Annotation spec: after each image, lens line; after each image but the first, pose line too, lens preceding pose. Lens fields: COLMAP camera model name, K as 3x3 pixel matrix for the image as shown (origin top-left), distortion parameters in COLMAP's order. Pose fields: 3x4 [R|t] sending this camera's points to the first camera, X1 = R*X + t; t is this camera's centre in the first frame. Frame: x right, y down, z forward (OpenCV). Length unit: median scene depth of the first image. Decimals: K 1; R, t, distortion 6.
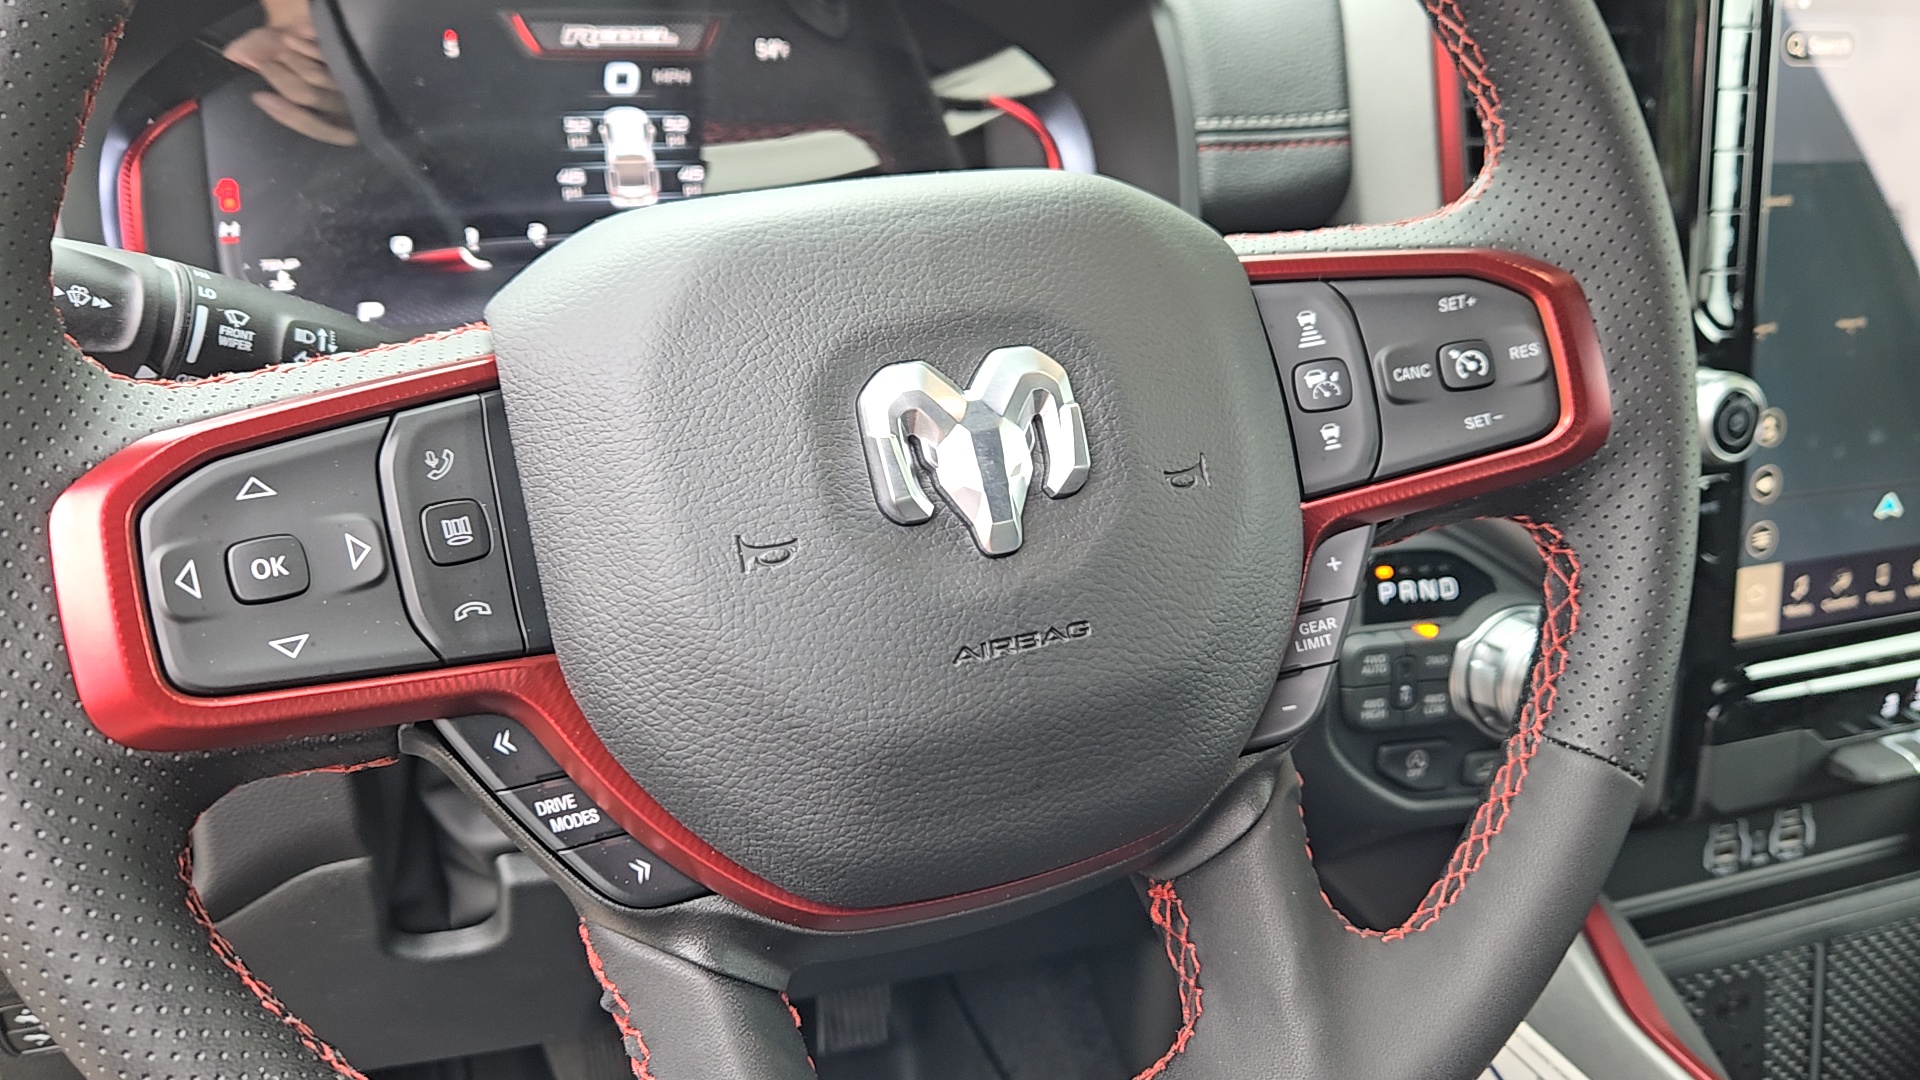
lens RADIAL K [[1598.6, 0, 960.1], [0, 1598.6, 545.6], [0, 0, 1]] dist [0.006190, 0.009190]
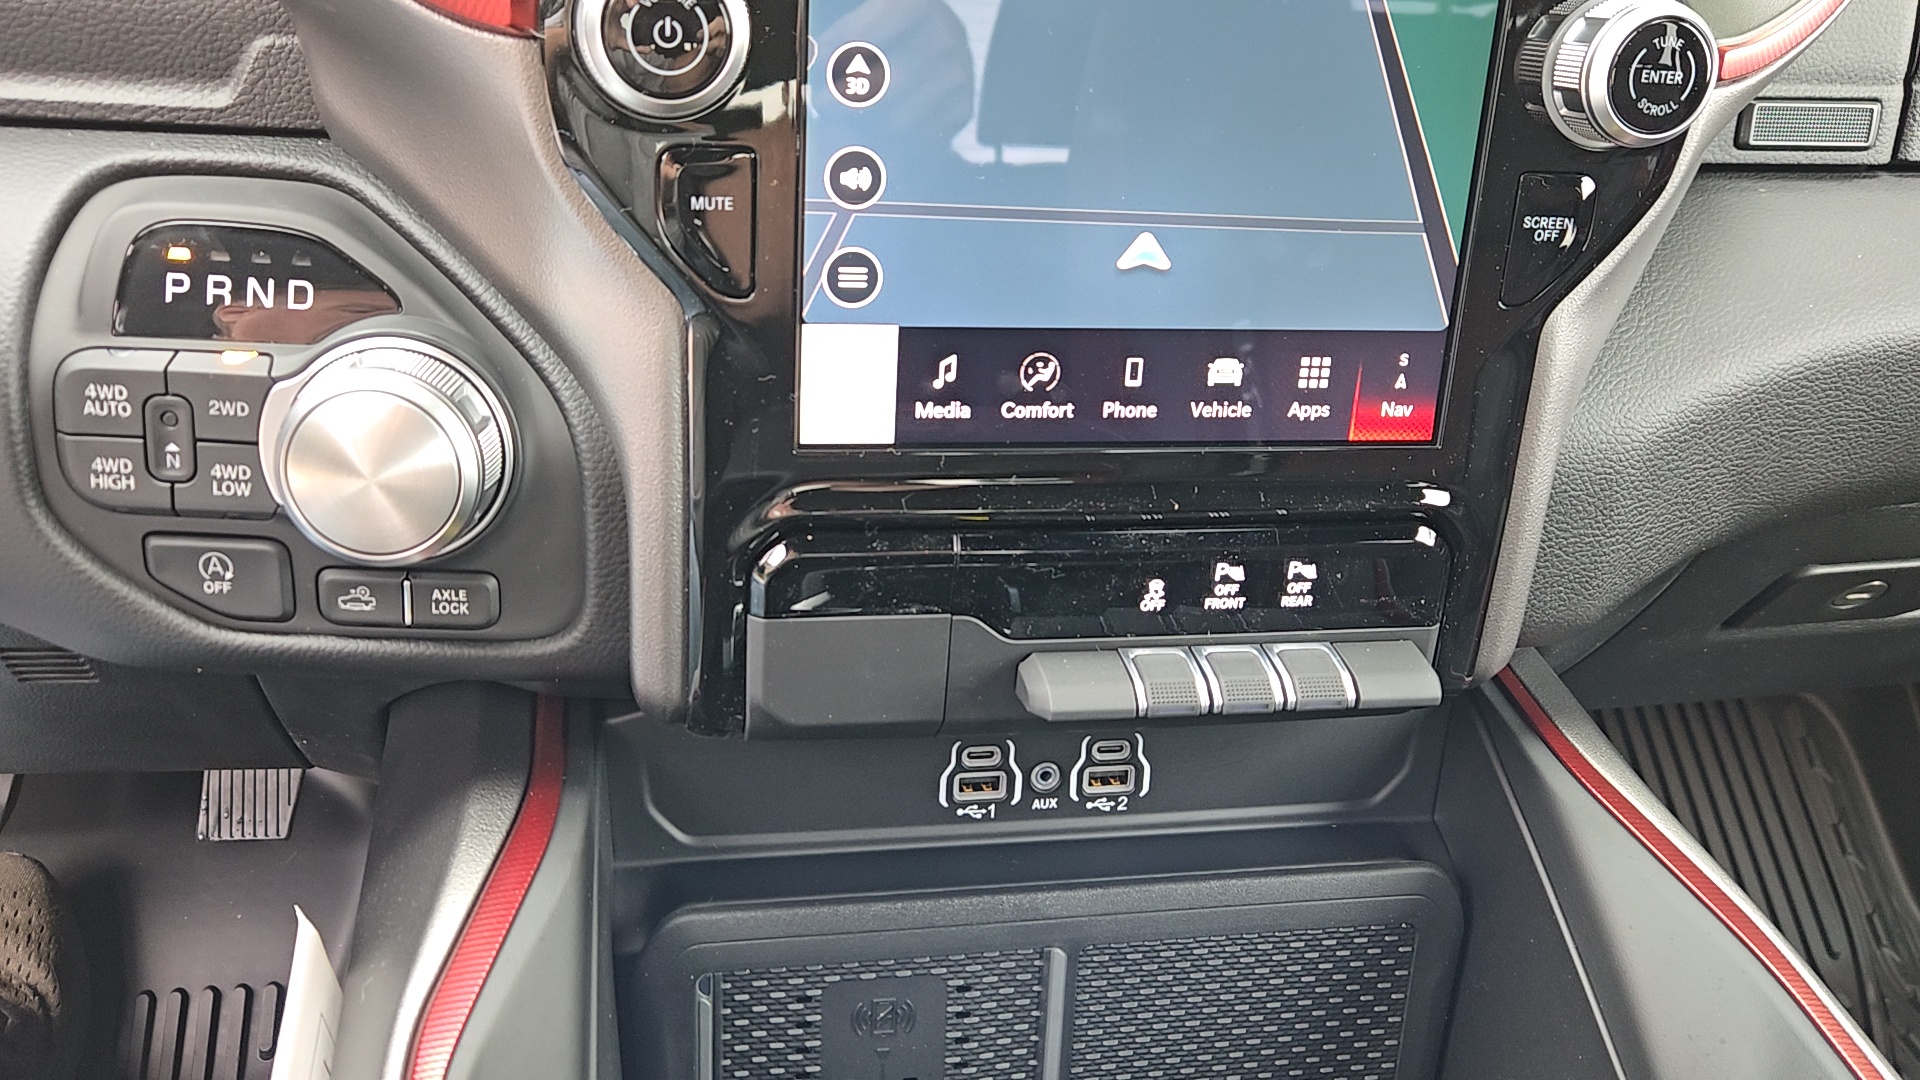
lens RADIAL K [[1598.6, 0, 955.8], [0, 1598.6, 538.9], [0, 0, 1]] dist [0.006190, 0.009190]
pose [[0.978939, 0.136403, -0.151899, 0.857238], [-0.115736, 0.983719, 0.137485, 0.007151], [0.168180, -0.117010, 0.978787, 0.582143]]
